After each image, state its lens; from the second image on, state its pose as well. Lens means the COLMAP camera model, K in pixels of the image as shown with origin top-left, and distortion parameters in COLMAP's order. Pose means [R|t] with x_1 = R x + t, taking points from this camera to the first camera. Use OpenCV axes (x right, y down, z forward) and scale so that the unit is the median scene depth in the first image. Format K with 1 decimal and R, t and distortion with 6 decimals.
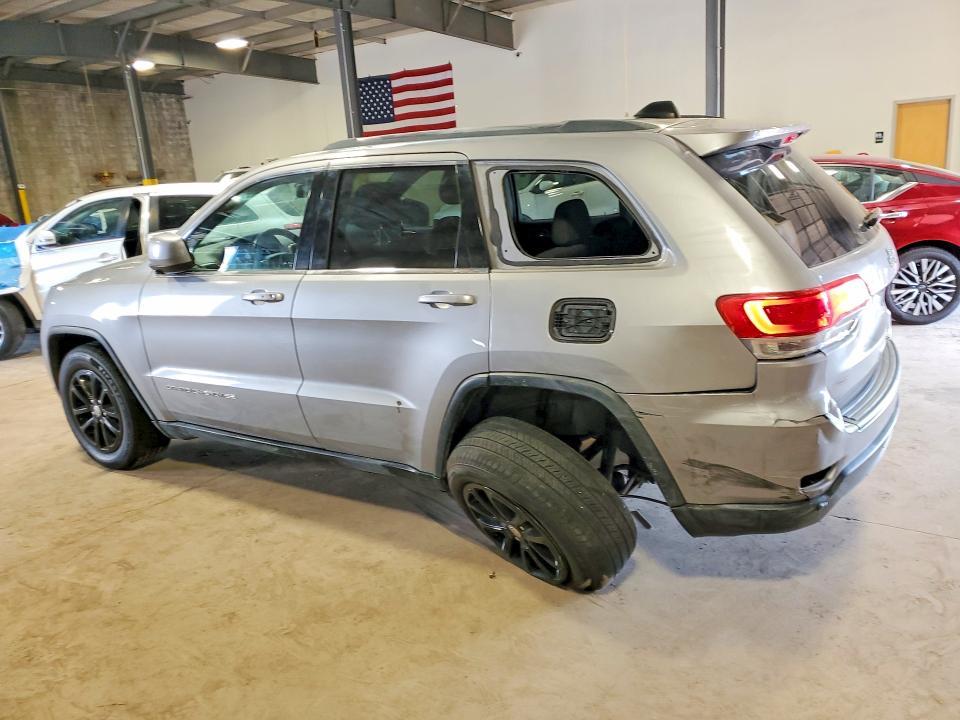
lens RADIAL K [[759.8, 0, 483.0], [0, 759.8, 359.7], [0, 0, 1]] dist [0.022725, 0.003568]
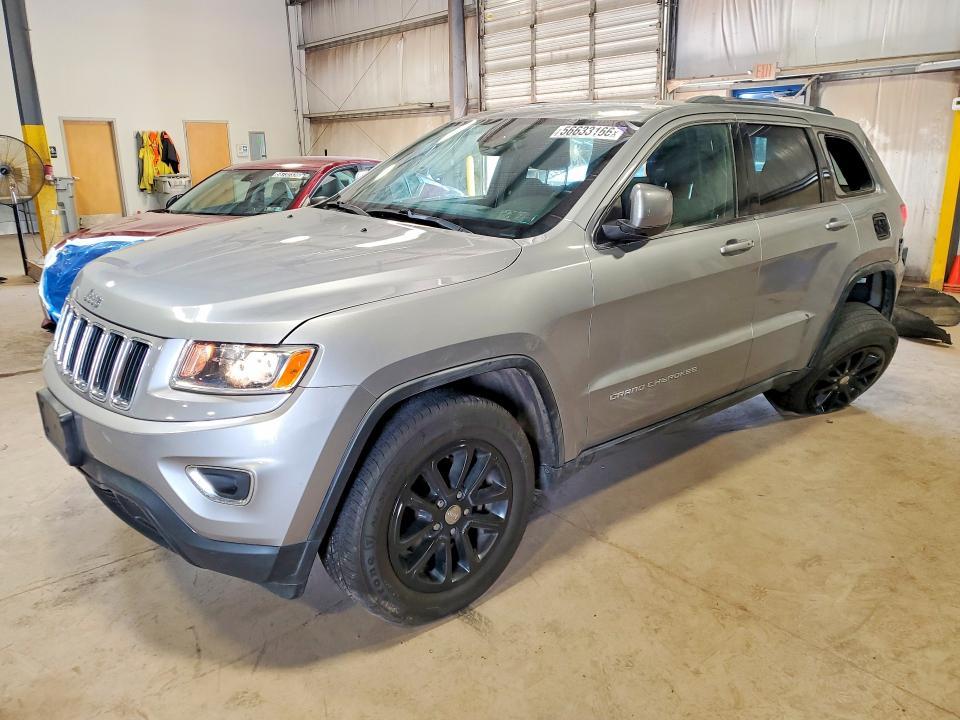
lens RADIAL K [[759.8, 0, 486.7], [0, 759.8, 355.4], [0, 0, 1]] dist [0.022725, 0.003568]
pose [[0.254934, -0.185289, 0.949040, -1.367814], [0.232064, 0.964509, 0.125971, -0.151360], [-0.938699, 0.188124, 0.288885, 1.077332]]
